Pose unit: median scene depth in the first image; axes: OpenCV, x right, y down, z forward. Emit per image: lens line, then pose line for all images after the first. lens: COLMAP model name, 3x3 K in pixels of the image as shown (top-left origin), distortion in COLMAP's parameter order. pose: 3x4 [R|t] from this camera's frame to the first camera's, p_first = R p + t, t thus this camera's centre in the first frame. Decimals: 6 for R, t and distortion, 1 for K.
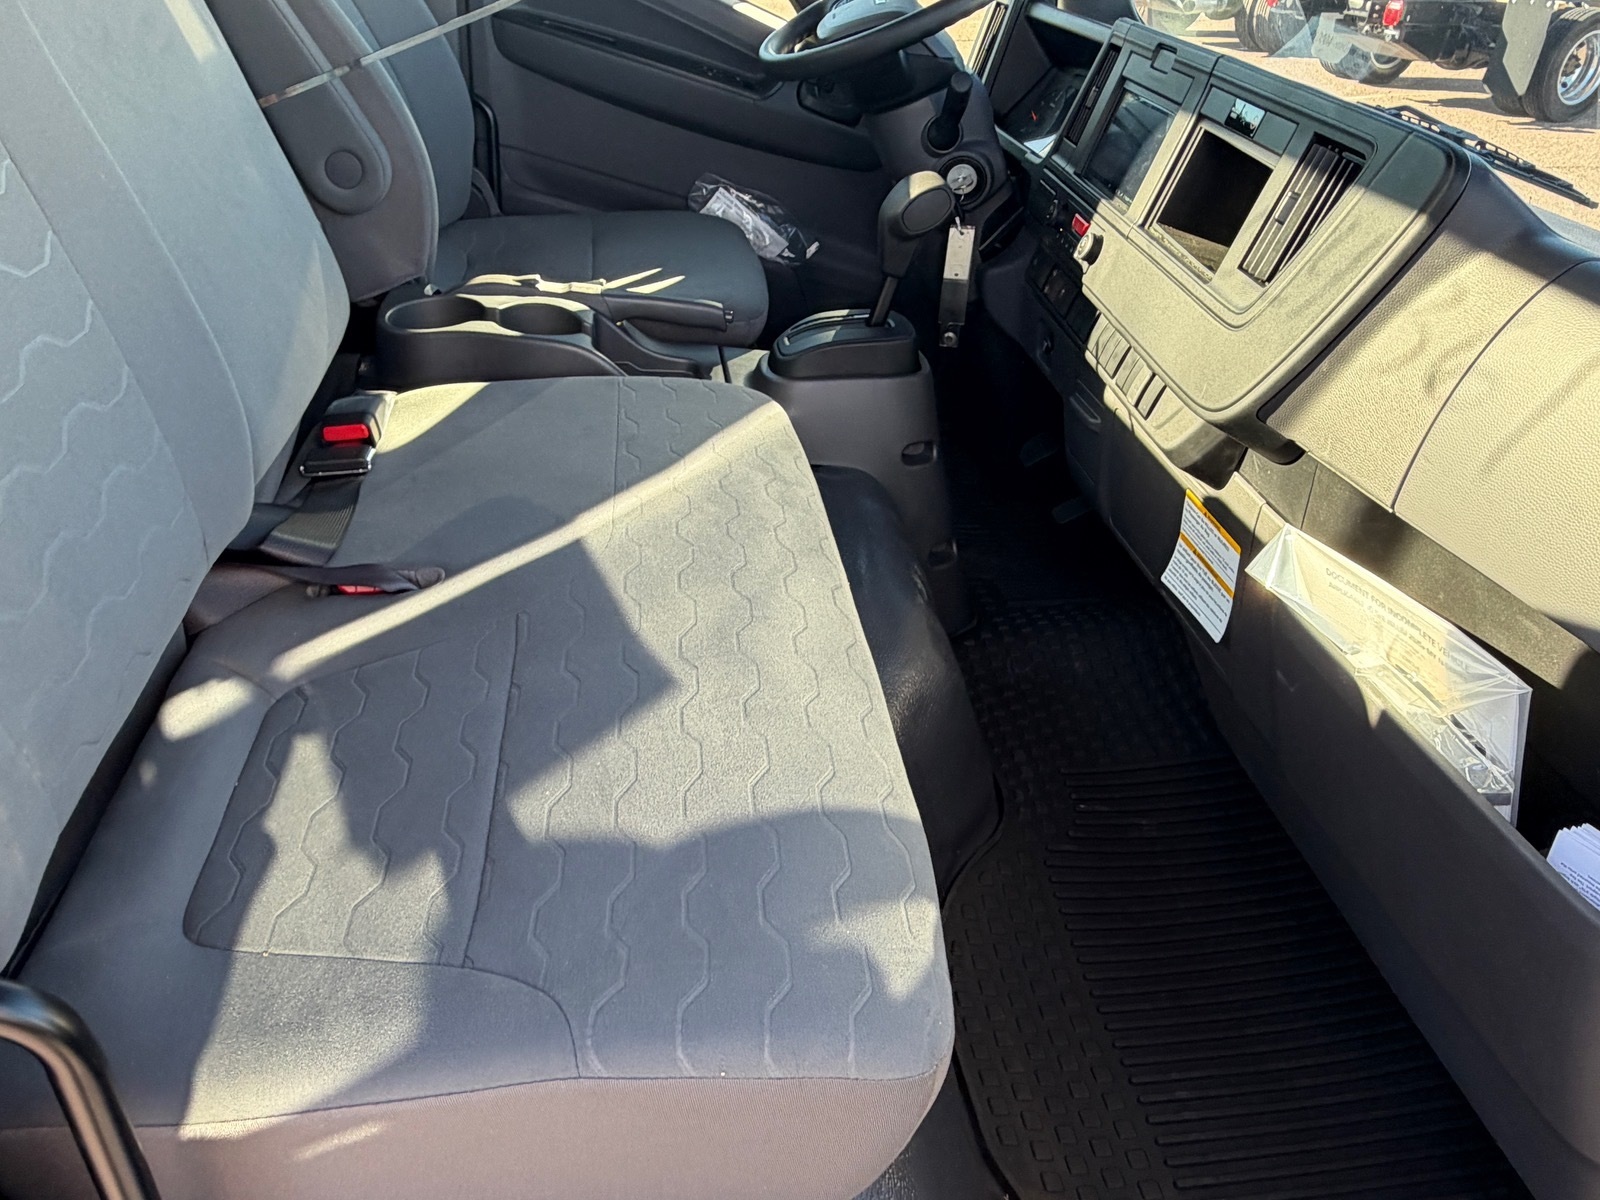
lens RADIAL K [[1156.4, 0, 778.4], [0, 1156.4, 600.6], [0, 0, 1]] dist [-0.001743, 0.000117]
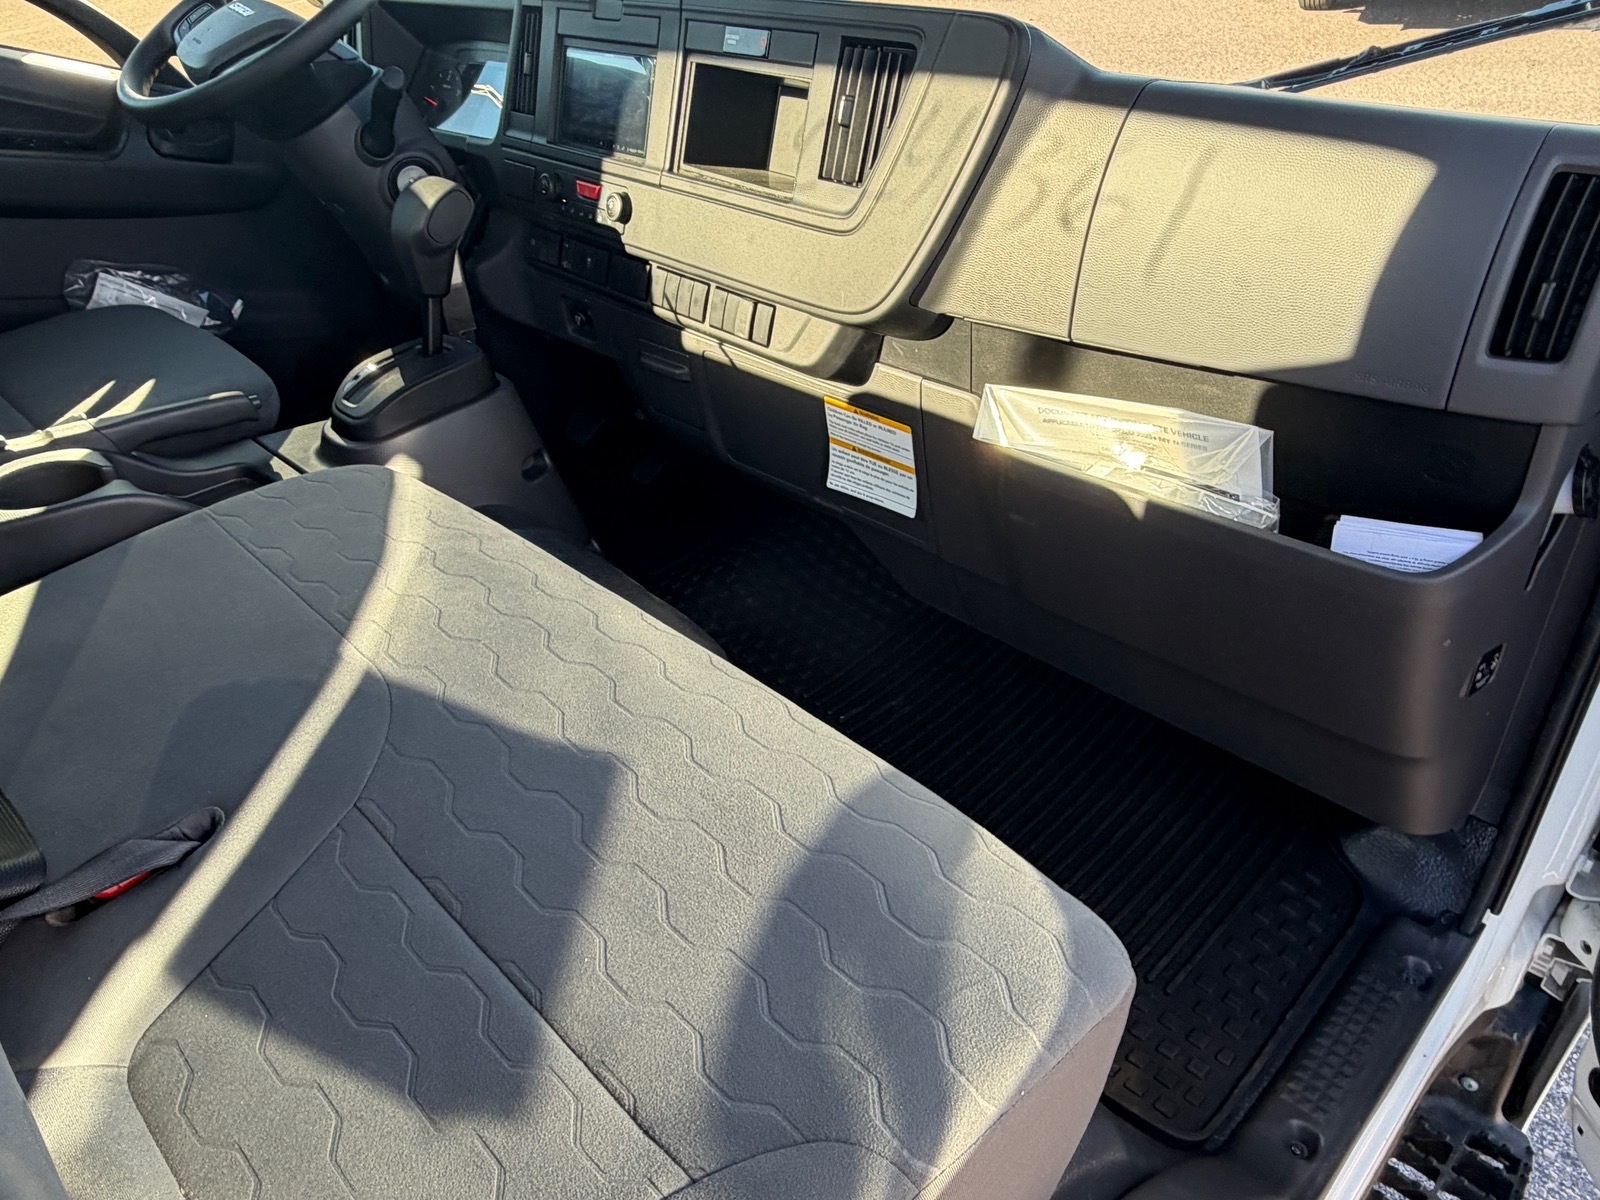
lens RADIAL K [[1156.4, 0, 778.4], [0, 1156.4, 600.6], [0, 0, 1]] dist [-0.001743, 0.000117]
pose [[0.798329, -0.418044, 0.433487, -0.211872], [0.409990, 0.904523, 0.117244, -0.069401], [-0.441112, 0.084126, 0.893501, 0.098706]]
